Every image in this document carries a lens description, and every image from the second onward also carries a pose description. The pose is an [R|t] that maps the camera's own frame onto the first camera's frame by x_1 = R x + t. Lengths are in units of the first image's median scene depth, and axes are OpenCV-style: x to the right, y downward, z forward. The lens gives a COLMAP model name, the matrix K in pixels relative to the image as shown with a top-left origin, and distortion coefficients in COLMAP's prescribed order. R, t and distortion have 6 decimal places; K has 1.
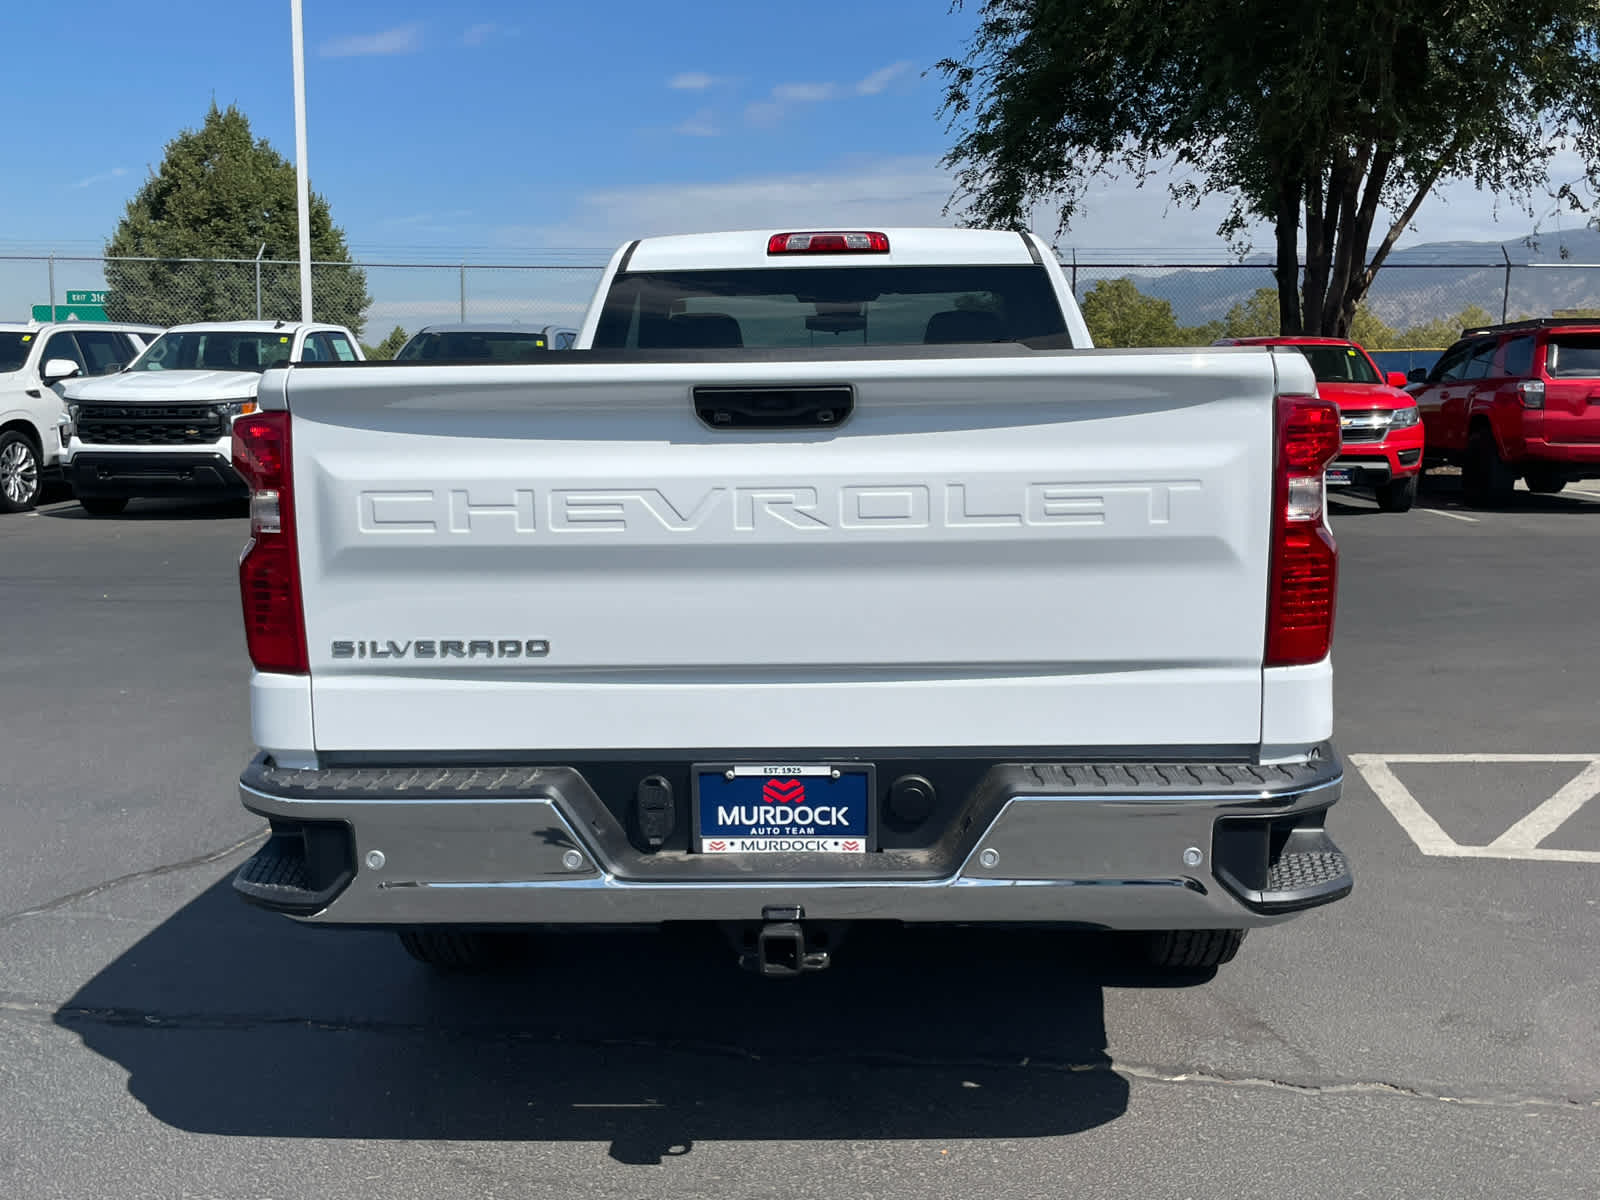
lens RADIAL K [[1579.5, 0, 819.9], [0, 1579.5, 617.6], [0, 0, 1]] dist [0.054087, 0.000000]
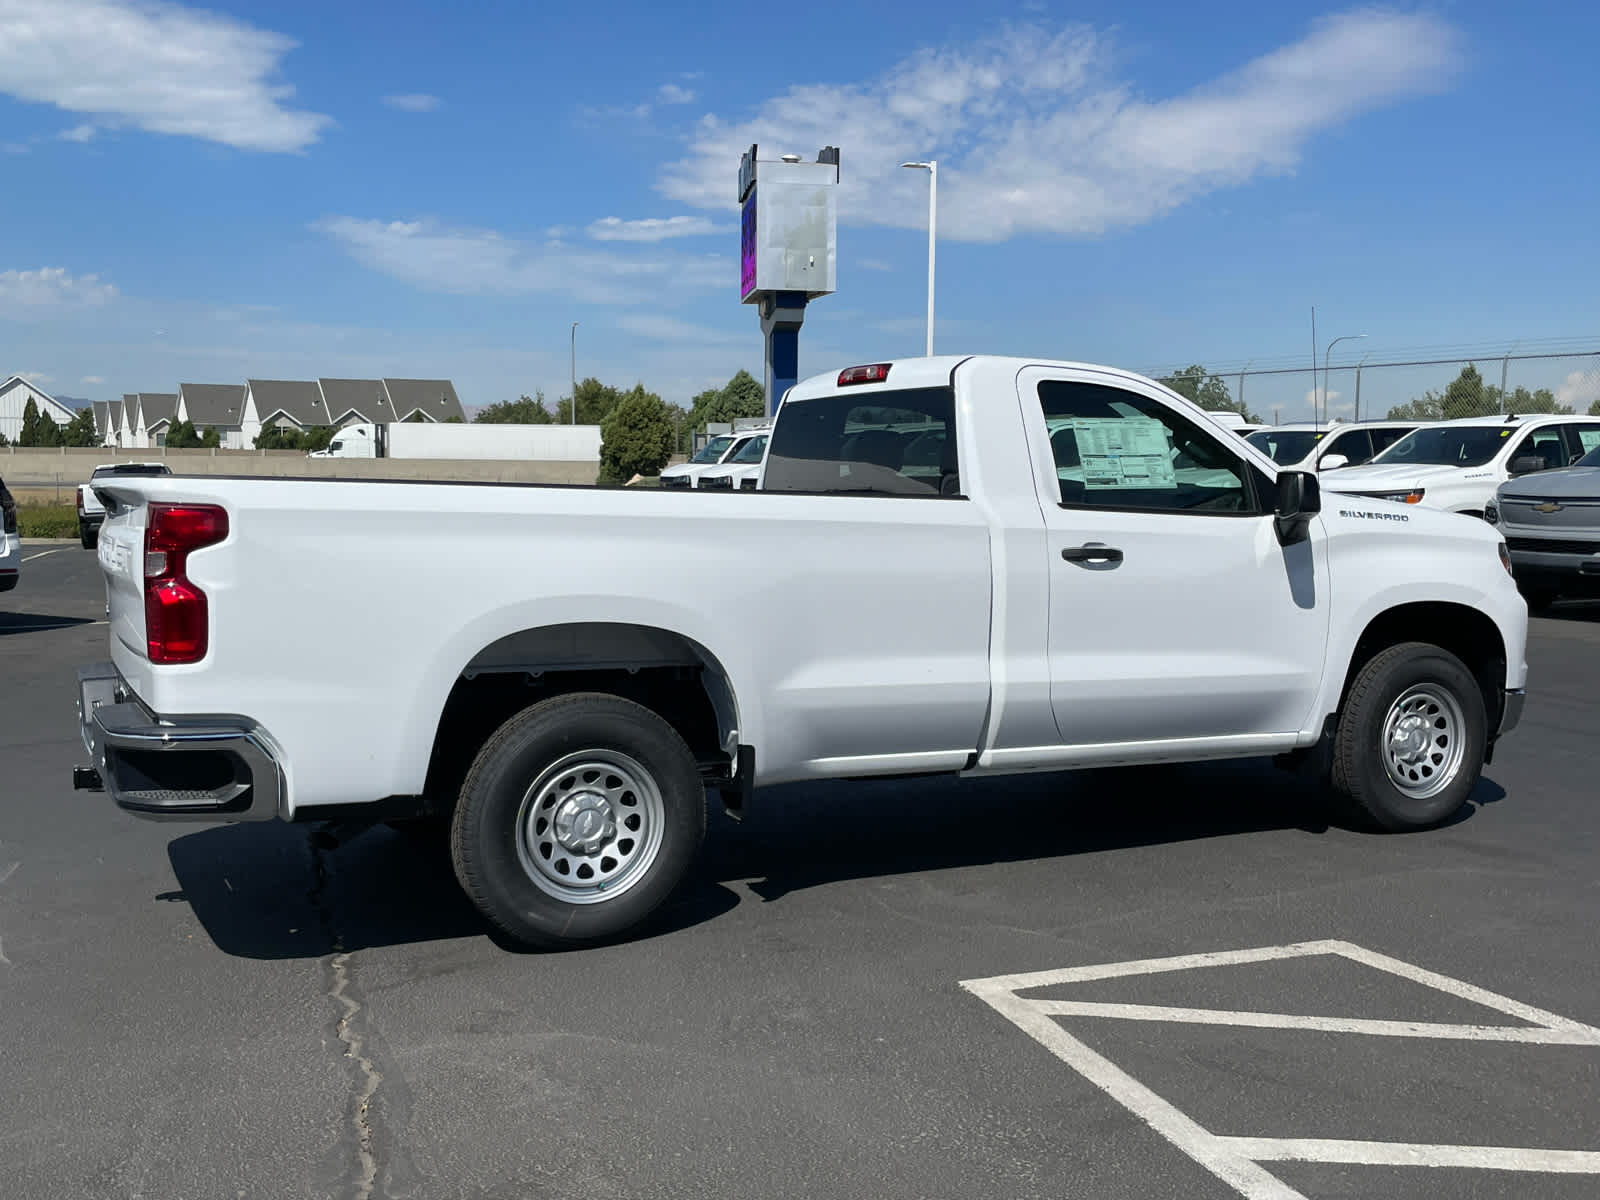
lens RADIAL K [[1579.5, 0, 829.2], [0, 1579.5, 602.3], [0, 0, 1]] dist [0.054087, 0.000000]
pose [[0.500944, 0.079115, -0.861856, 2.032109], [-0.132313, 0.991108, 0.014075, -0.147582], [0.855306, 0.106984, 0.506958, 0.735484]]
